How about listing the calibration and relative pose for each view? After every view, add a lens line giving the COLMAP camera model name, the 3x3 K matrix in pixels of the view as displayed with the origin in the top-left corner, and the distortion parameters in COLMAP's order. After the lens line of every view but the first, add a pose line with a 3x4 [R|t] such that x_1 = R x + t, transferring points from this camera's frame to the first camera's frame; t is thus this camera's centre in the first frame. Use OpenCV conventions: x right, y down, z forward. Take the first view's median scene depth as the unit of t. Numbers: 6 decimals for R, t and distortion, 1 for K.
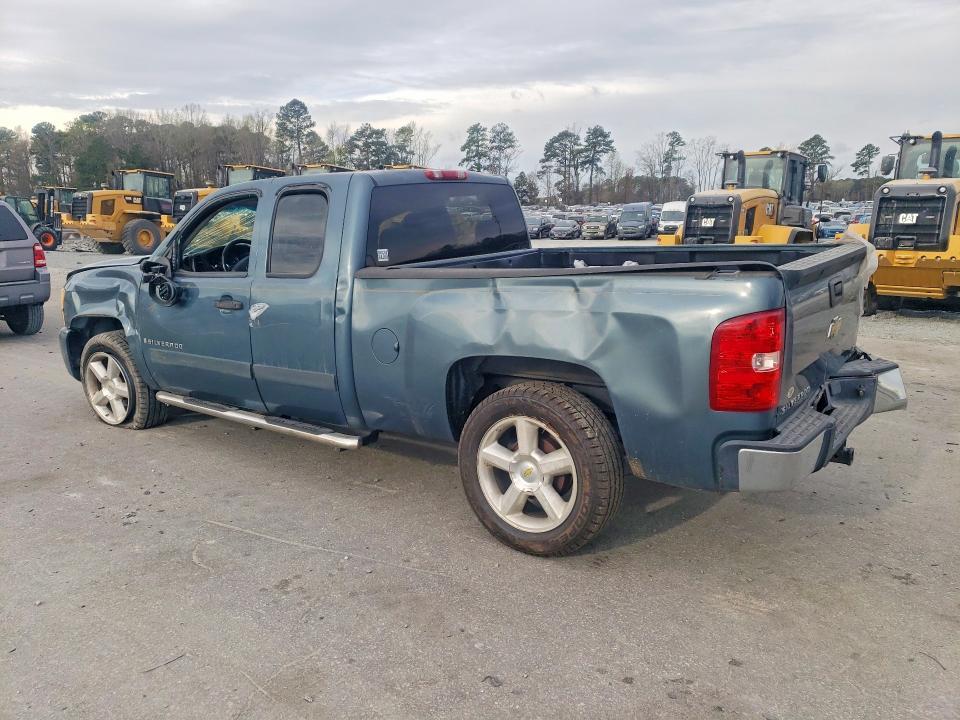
lens RADIAL K [[733.7, 0, 480.4], [0, 733.7, 363.2], [0, 0, 1]] dist [0.033752, 0.003220]
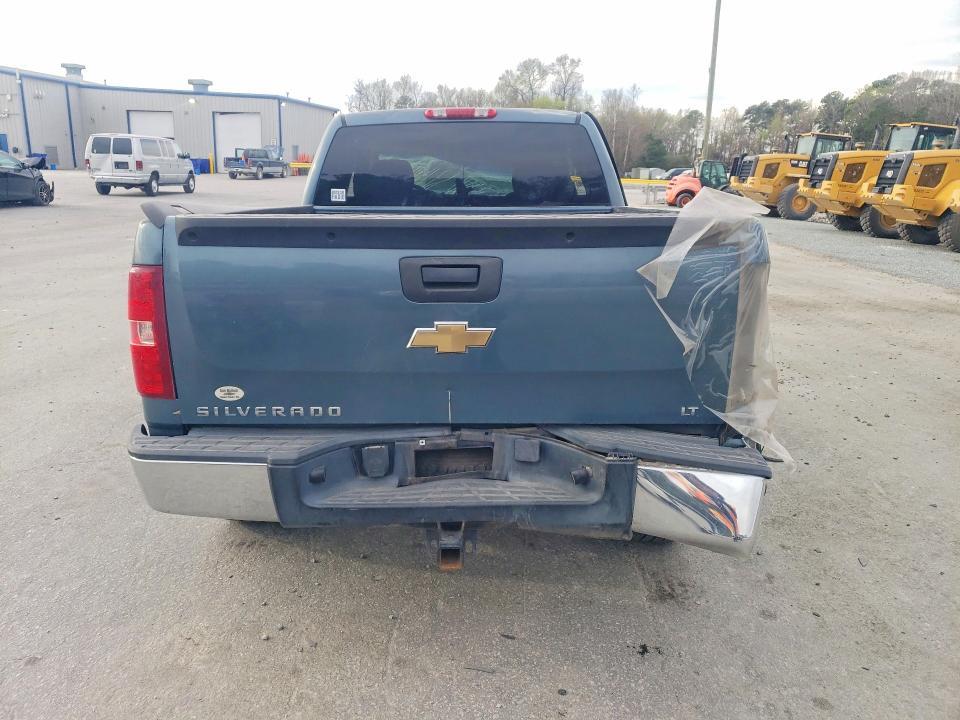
lens RADIAL K [[733.7, 0, 480.1], [0, 733.7, 356.7], [0, 0, 1]] dist [0.033752, 0.003220]
pose [[0.590266, 0.217633, -0.777317, 0.107988], [-0.191570, 0.973226, 0.127013, -0.012979], [0.784147, 0.073939, 0.616154, 0.073178]]
